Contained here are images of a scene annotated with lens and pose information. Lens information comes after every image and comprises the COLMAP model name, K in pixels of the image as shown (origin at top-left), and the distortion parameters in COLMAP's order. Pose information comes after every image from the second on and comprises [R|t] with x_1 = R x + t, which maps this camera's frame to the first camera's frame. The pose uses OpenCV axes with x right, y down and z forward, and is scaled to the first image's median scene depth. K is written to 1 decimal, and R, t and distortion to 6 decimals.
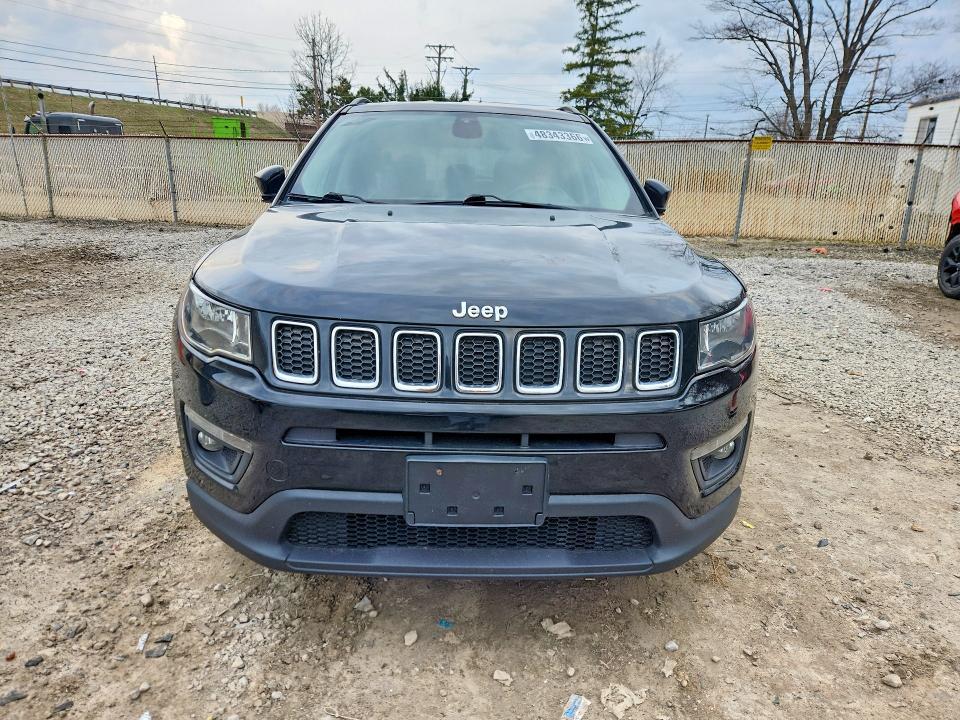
lens RADIAL K [[659.5, 0, 480.0], [0, 659.5, 360.0], [0, 0, 1]] dist [0.029195, -0.005796]
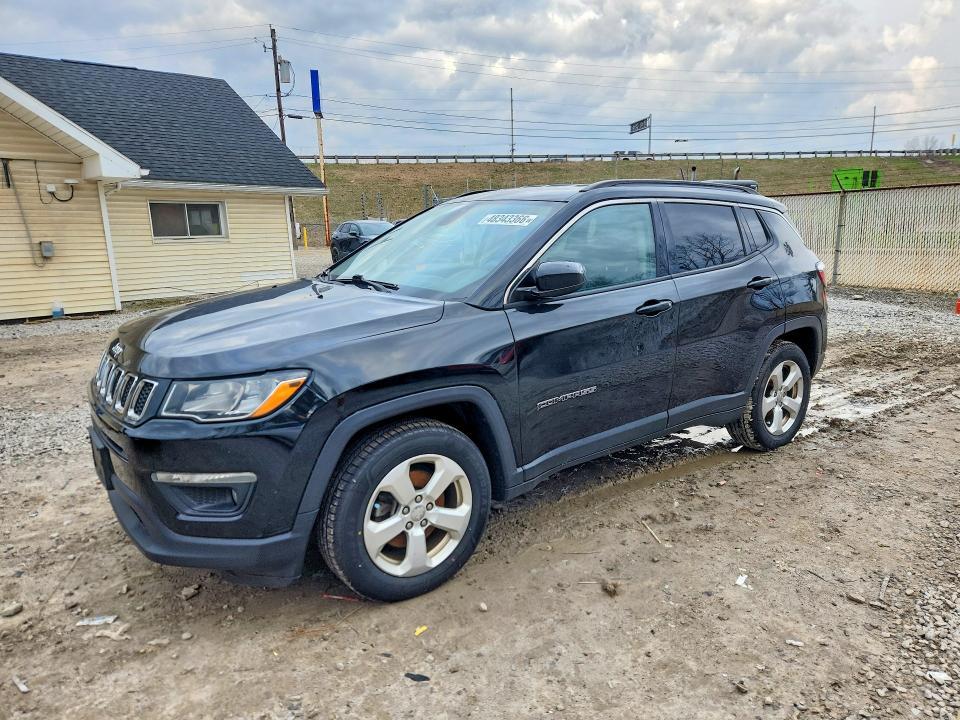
lens RADIAL K [[659.5, 0, 480.0], [0, 659.5, 360.0], [0, 0, 1]] dist [0.029195, -0.005796]
pose [[0.559868, 0.132027, -0.817996, 1.053836], [-0.190828, 0.981231, 0.027764, -0.148308], [0.806308, 0.140553, 0.574554, 0.443579]]
